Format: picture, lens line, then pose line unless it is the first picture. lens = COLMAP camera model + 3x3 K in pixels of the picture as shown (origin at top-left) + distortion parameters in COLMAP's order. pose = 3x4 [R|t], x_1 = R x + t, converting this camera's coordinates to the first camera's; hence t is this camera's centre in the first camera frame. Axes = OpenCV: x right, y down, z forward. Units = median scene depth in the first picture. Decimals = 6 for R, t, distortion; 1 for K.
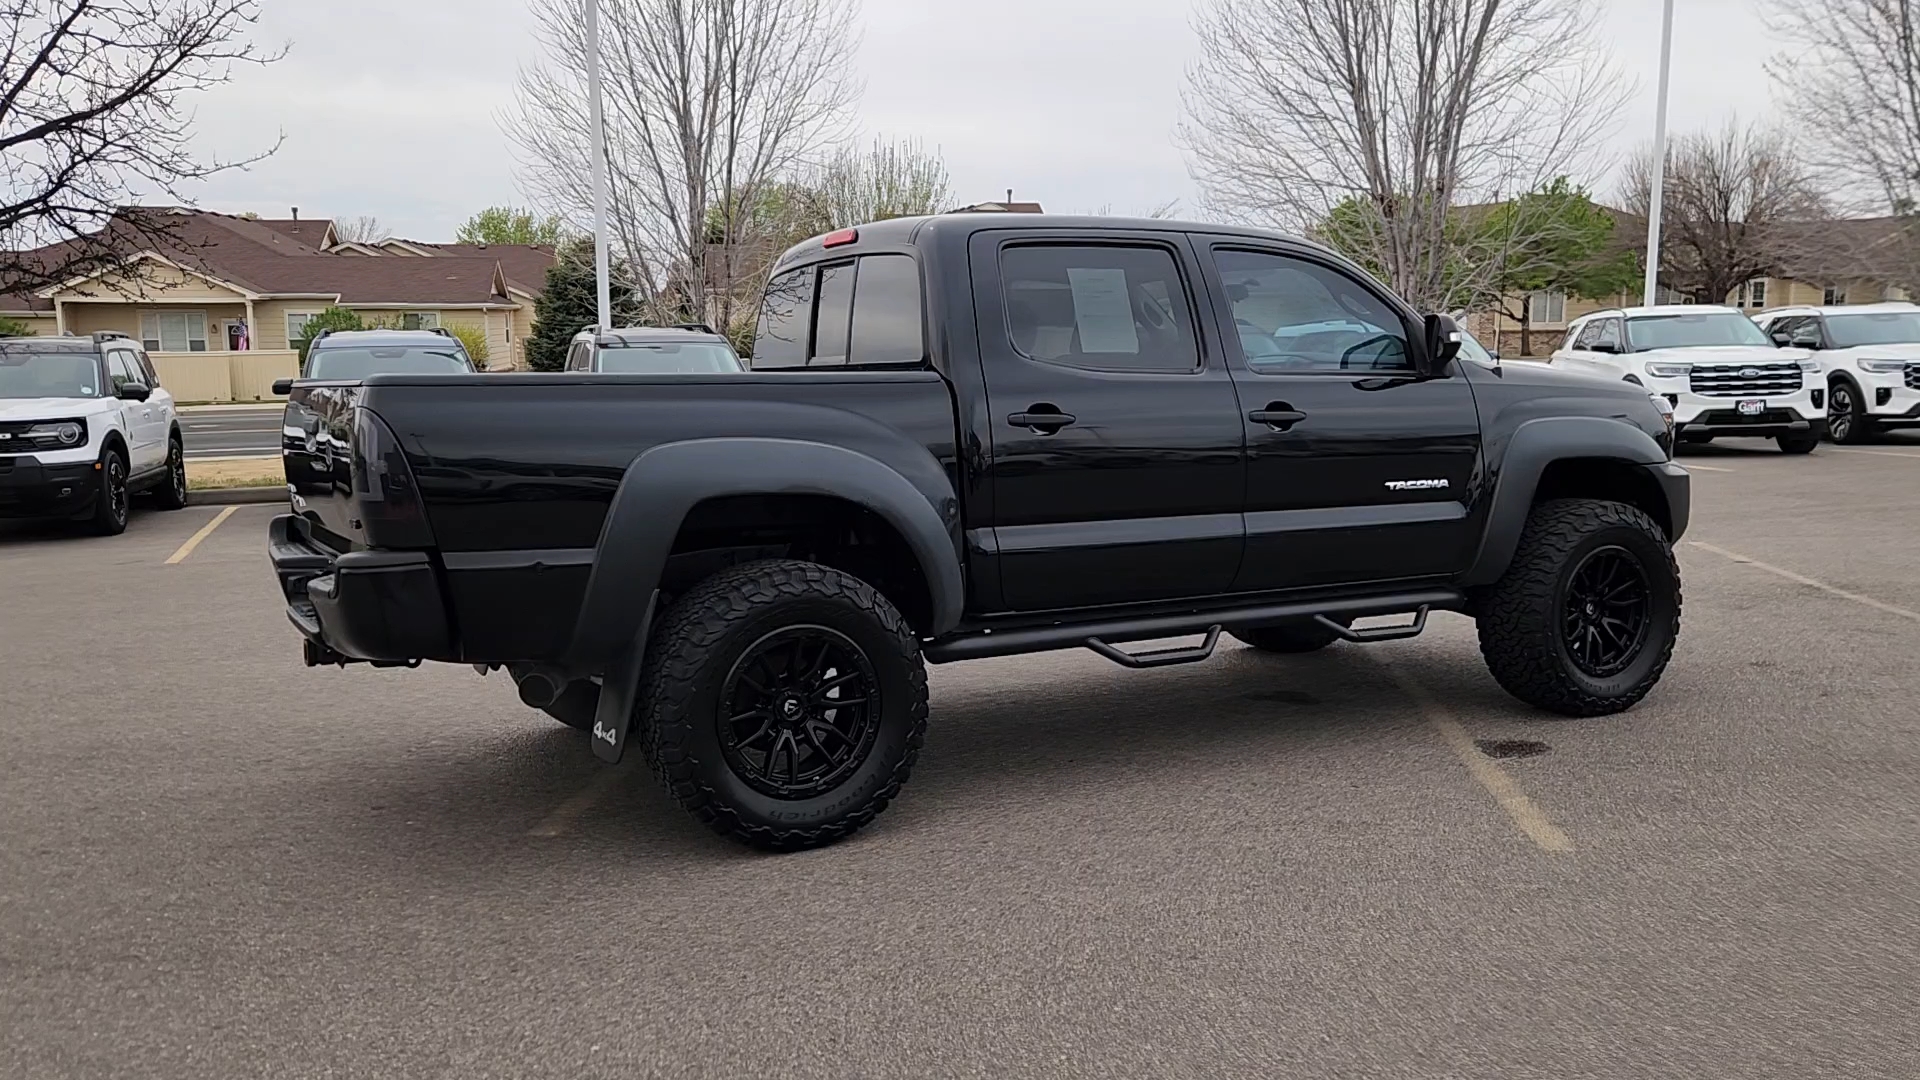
lens RADIAL K [[1629.3, 0, 945.4], [0, 1629.3, 540.8], [0, 0, 1]] dist [0.036893, -0.021481]
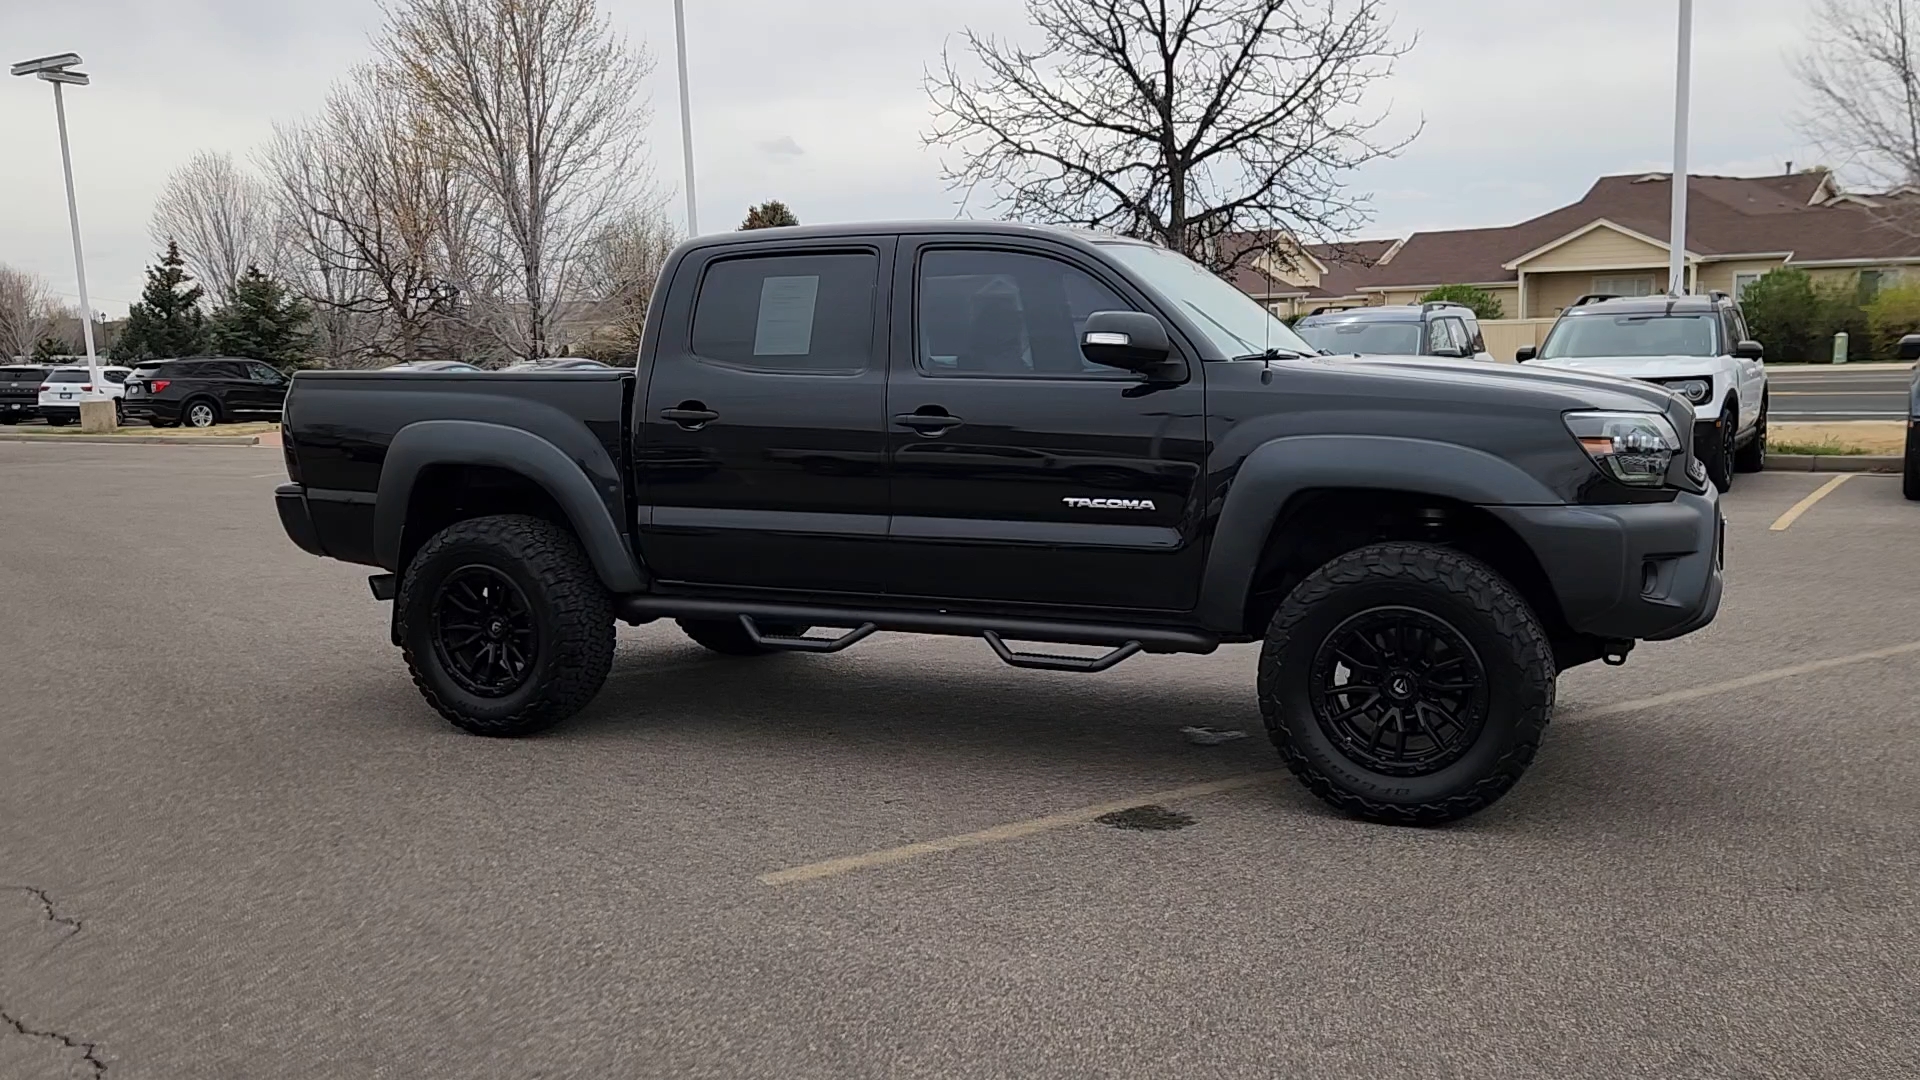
lens RADIAL K [[1629.3, 0, 943.6], [0, 1629.3, 540.9], [0, 0, 1]] dist [0.036893, -0.021481]
pose [[0.608672, 0.096740, -0.787503, 0.885833], [-0.077702, 0.995036, 0.062177, -0.059182], [0.789608, 0.023345, 0.613167, 0.367962]]
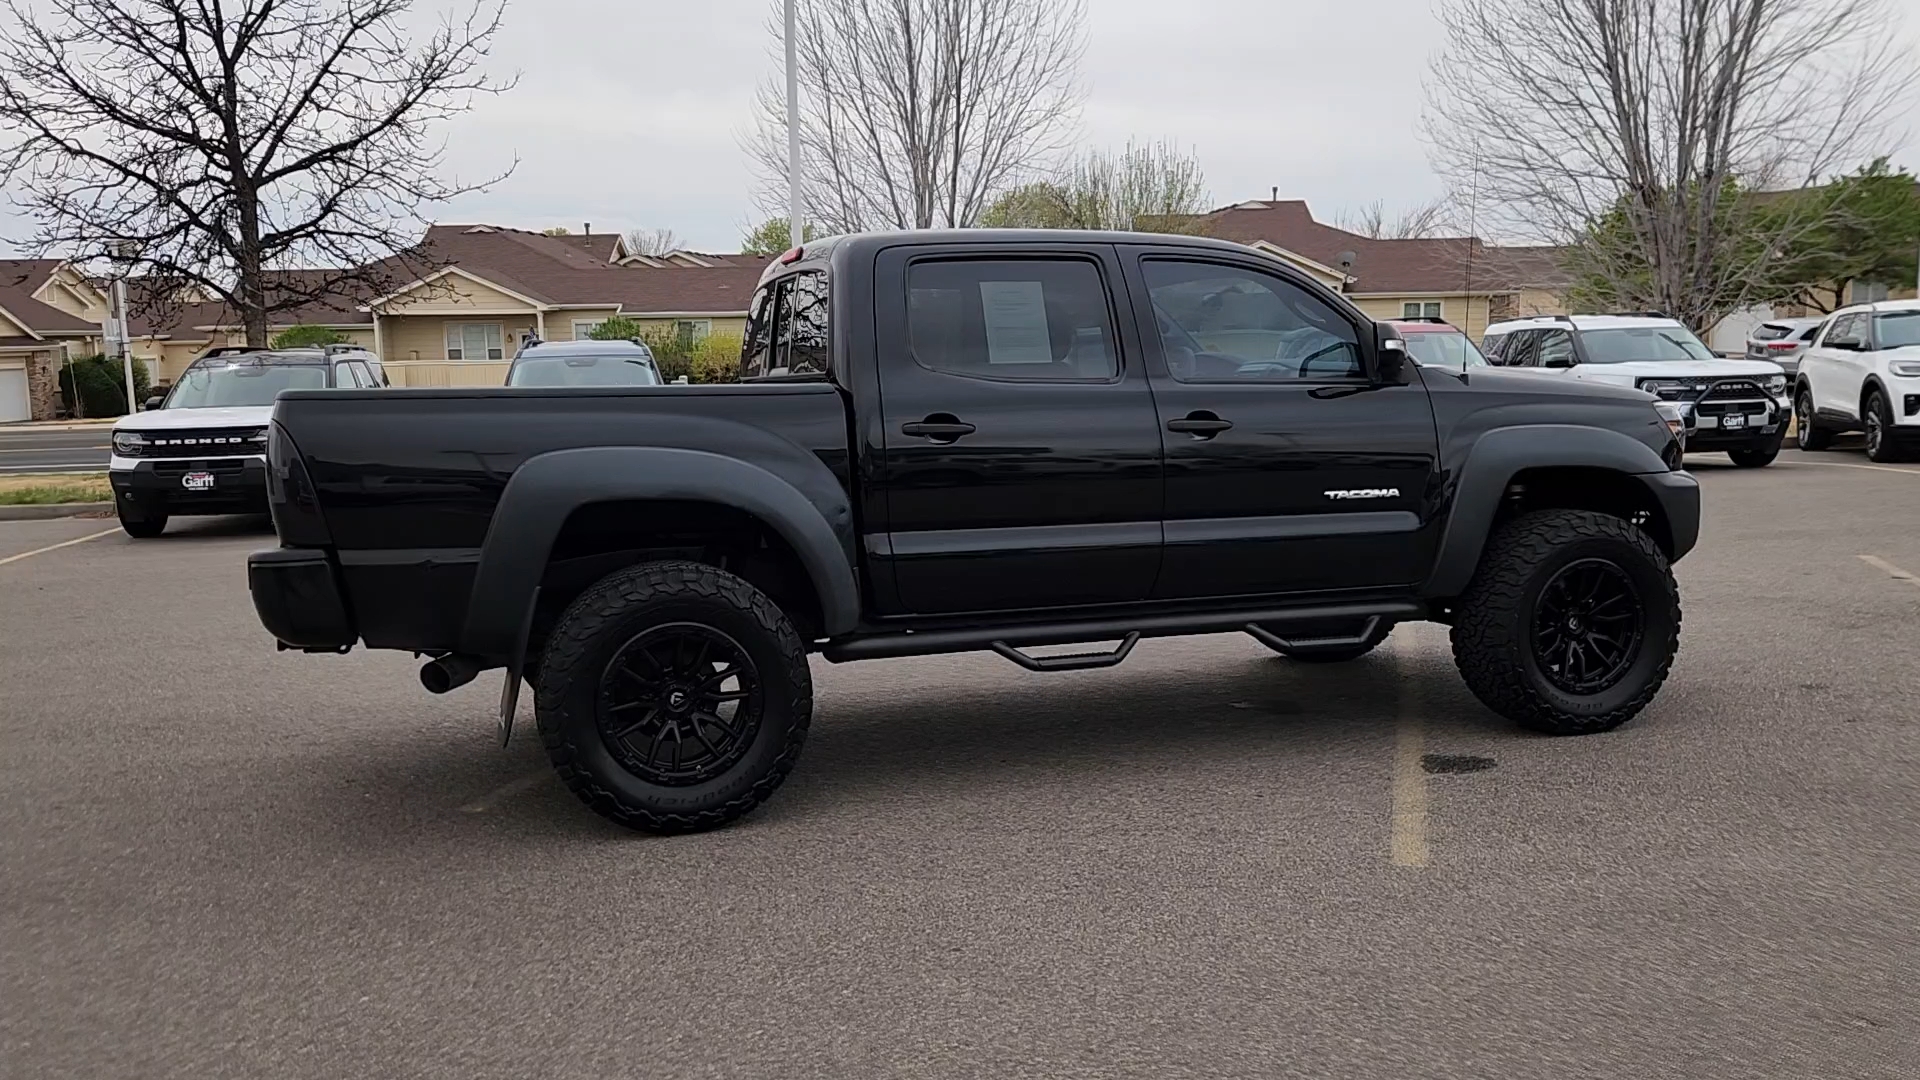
lens RADIAL K [[1629.3, 0, 945.7], [0, 1629.3, 538.4], [0, 0, 1]] dist [0.036893, -0.021481]
pose [[0.984761, 0.011769, -0.173512, 0.201684], [-0.012193, 0.999925, -0.001377, -0.002959], [0.173482, 0.003472, 0.984831, -0.015231]]
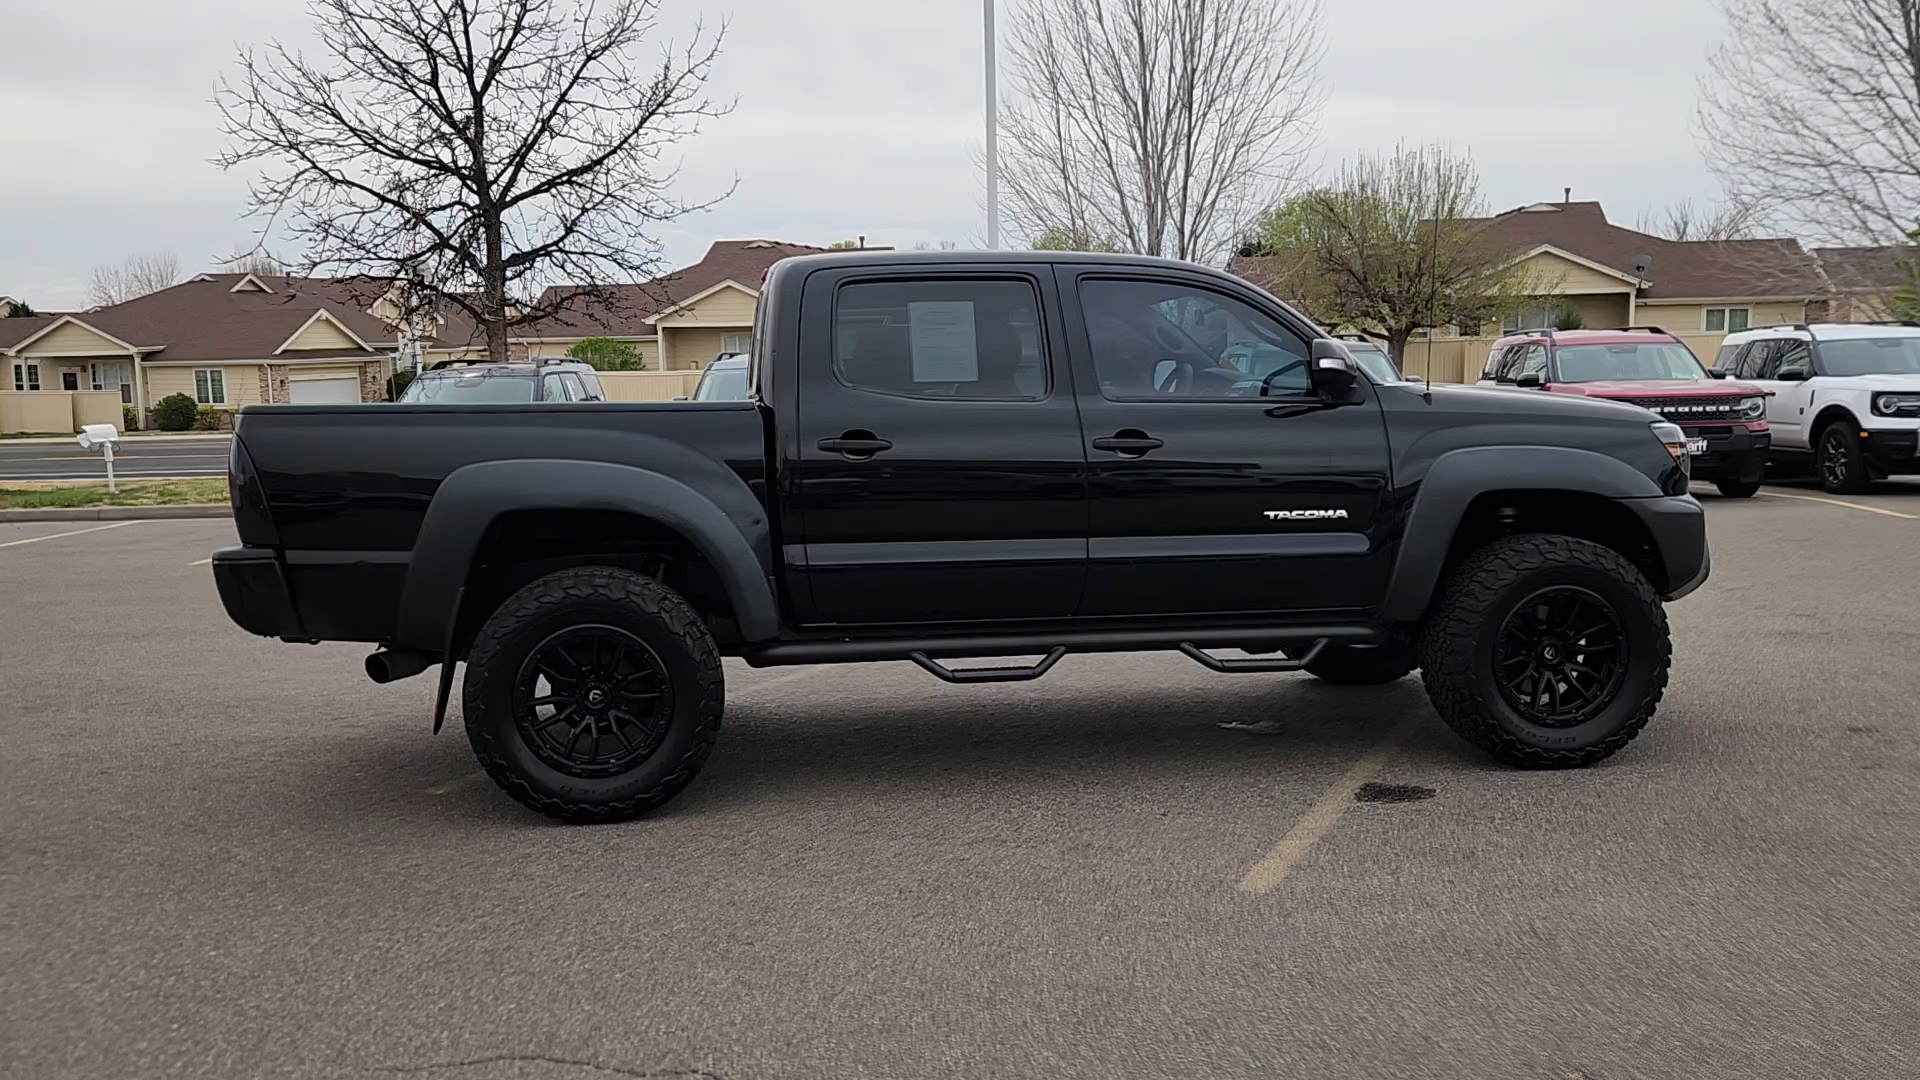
lens RADIAL K [[1629.3, 0, 943.3], [0, 1629.3, 540.7], [0, 0, 1]] dist [0.036893, -0.021481]
pose [[0.938025, 0.030288, -0.345242, 0.401009], [-0.032846, 0.999459, -0.001558, -0.009685], [0.345009, 0.012801, 0.938512, 0.012947]]
